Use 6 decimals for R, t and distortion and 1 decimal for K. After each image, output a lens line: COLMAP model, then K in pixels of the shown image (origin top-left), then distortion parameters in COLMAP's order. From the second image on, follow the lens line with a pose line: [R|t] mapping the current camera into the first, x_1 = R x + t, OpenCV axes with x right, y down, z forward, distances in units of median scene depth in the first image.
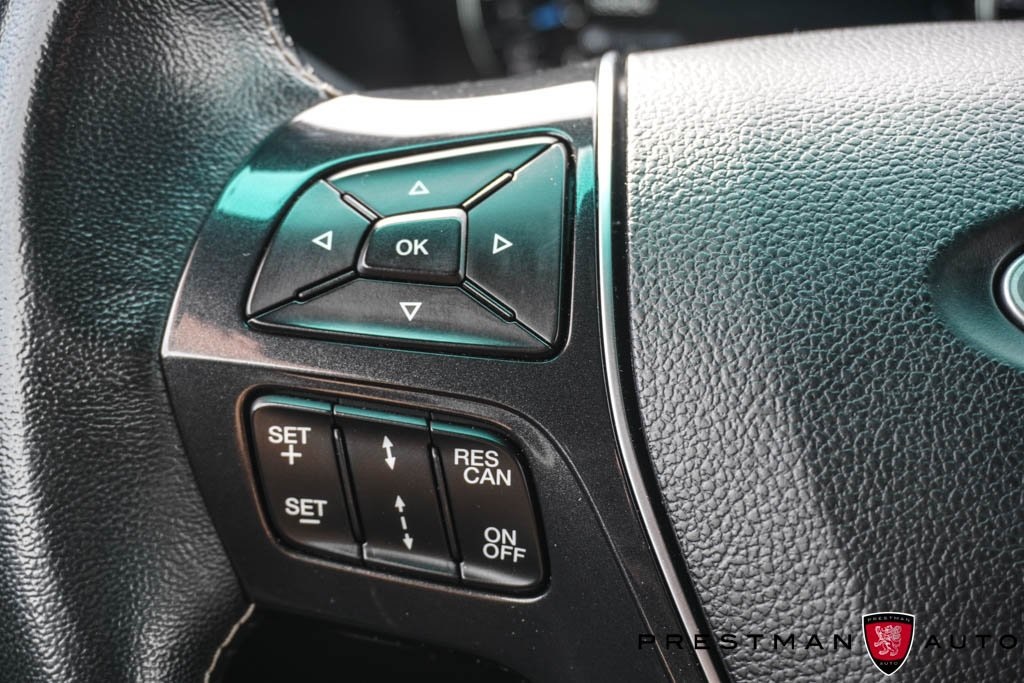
lens RADIAL K [[1646.8, 0, 513.1], [0, 1646.8, 341.4], [0, 0, 1]] dist [0.076615, 0.000000]
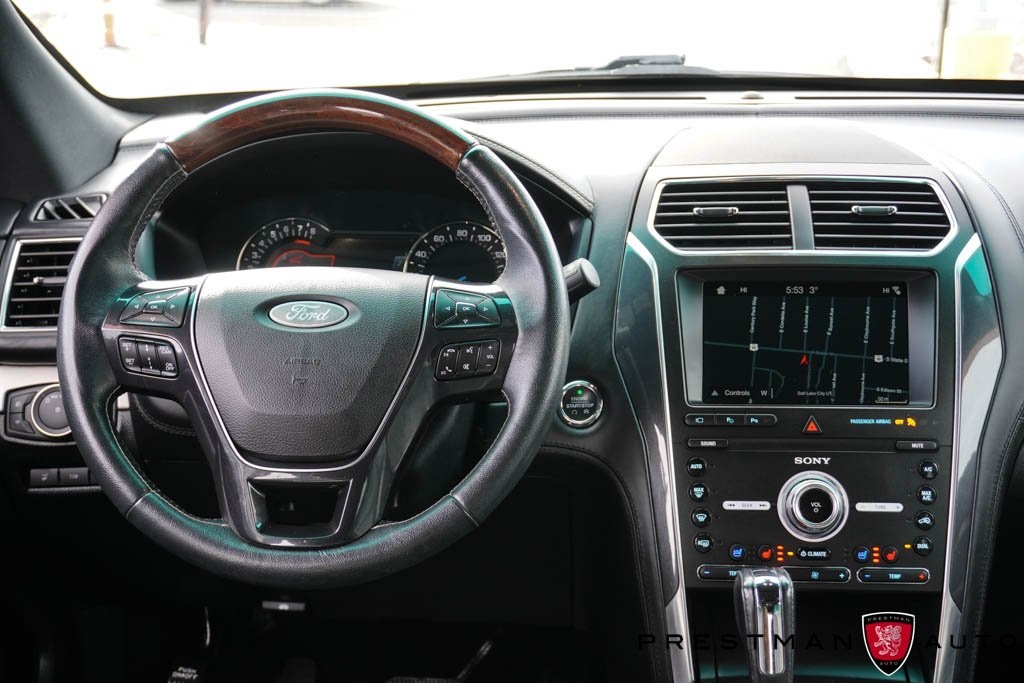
lens RADIAL K [[1377.0, 0, 512.8], [0, 1377.0, 340.8], [0, 0, 1]] dist [0.013866, 0.000000]
pose [[0.999991, -0.004314, -0.000188, 0.993307], [0.004196, 0.980993, -0.193997, 0.831058], [0.001021, 0.193994, 0.981002, -2.955436]]
